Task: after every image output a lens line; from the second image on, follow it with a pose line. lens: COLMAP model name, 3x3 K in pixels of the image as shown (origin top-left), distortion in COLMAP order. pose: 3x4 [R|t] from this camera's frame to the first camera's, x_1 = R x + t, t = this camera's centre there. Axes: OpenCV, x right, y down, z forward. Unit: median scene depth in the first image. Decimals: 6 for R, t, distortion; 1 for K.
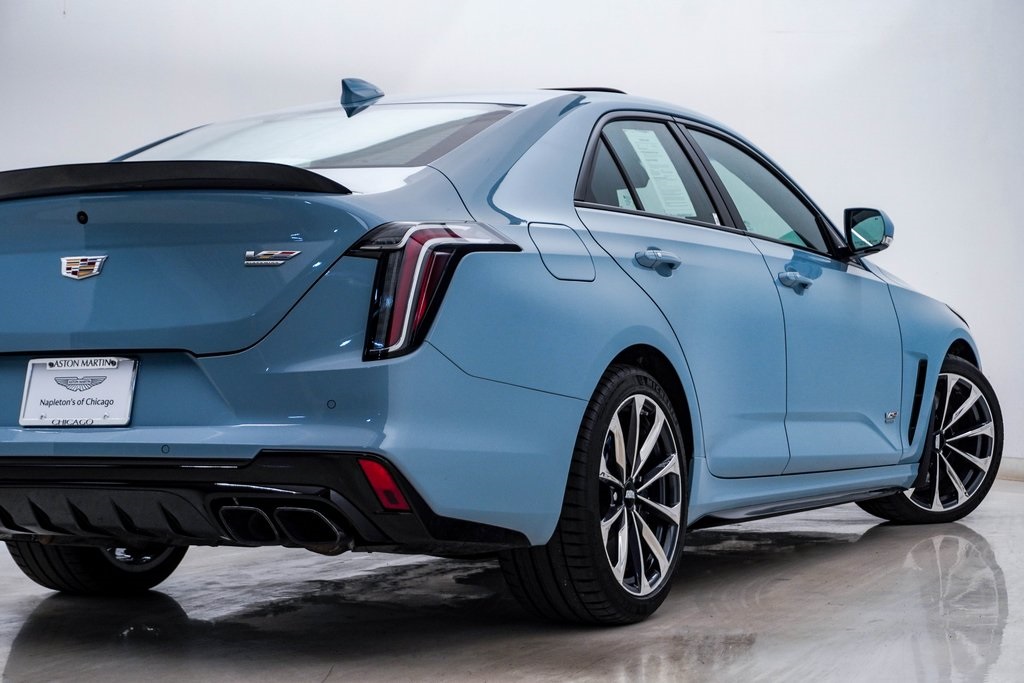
lens RADIAL K [[2205.4, 0, 518.7], [0, 2205.4, 342.3], [0, 0, 1]] dist [-0.018578, 0.000000]
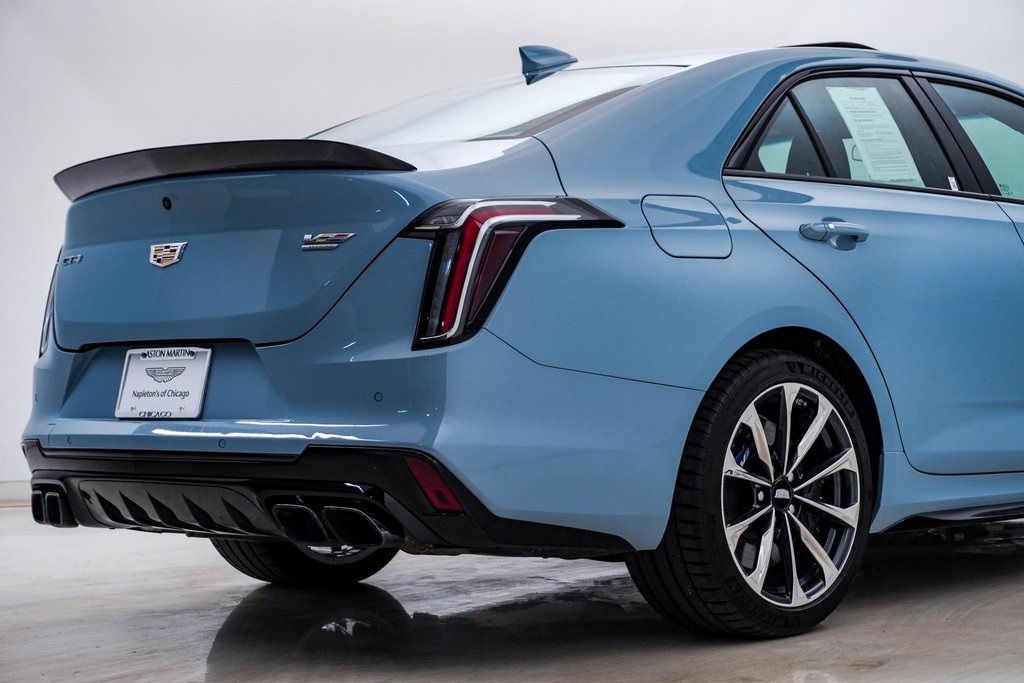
lens RADIAL K [[2205.4, 0, 503.4], [0, 2205.4, 341.9], [0, 0, 1]] dist [-0.018578, 0.000000]
pose [[0.953125, -0.007651, -0.302480, 0.224503], [0.011387, 0.999879, 0.010587, -0.004019], [0.302362, -0.013535, 0.953097, 0.114763]]
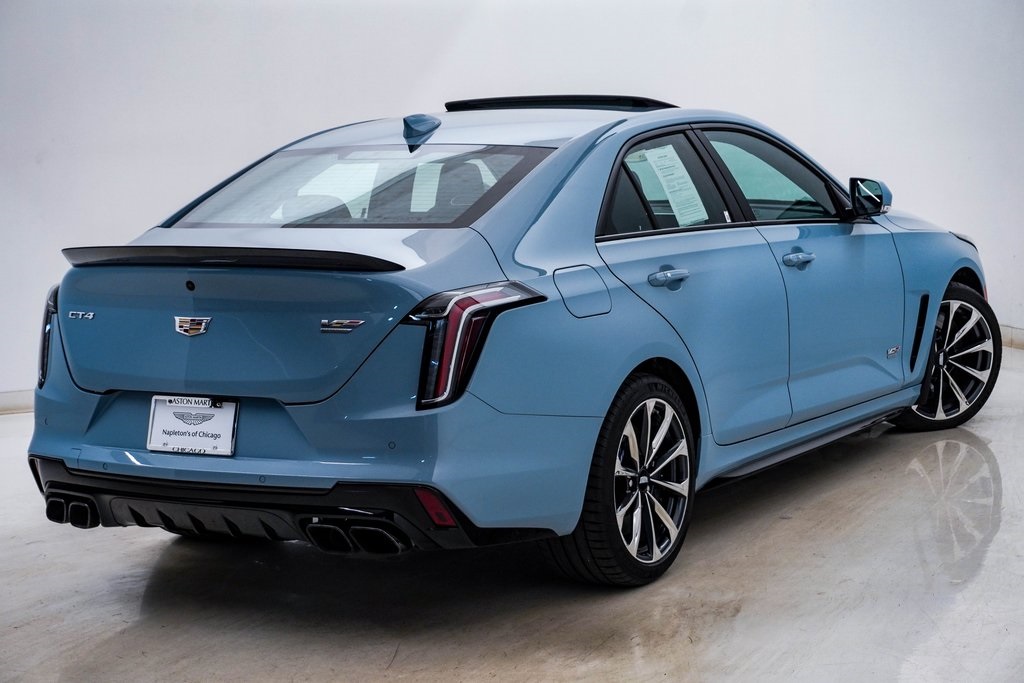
lens RADIAL K [[2205.4, 0, 509.2], [0, 2205.4, 346.1], [0, 0, 1]] dist [-0.018578, 0.000000]
pose [[0.998198, -0.011474, -0.058898, 0.051201], [0.019128, 0.991186, 0.131088, -0.173465], [0.056874, -0.131979, 0.989620, -0.211539]]
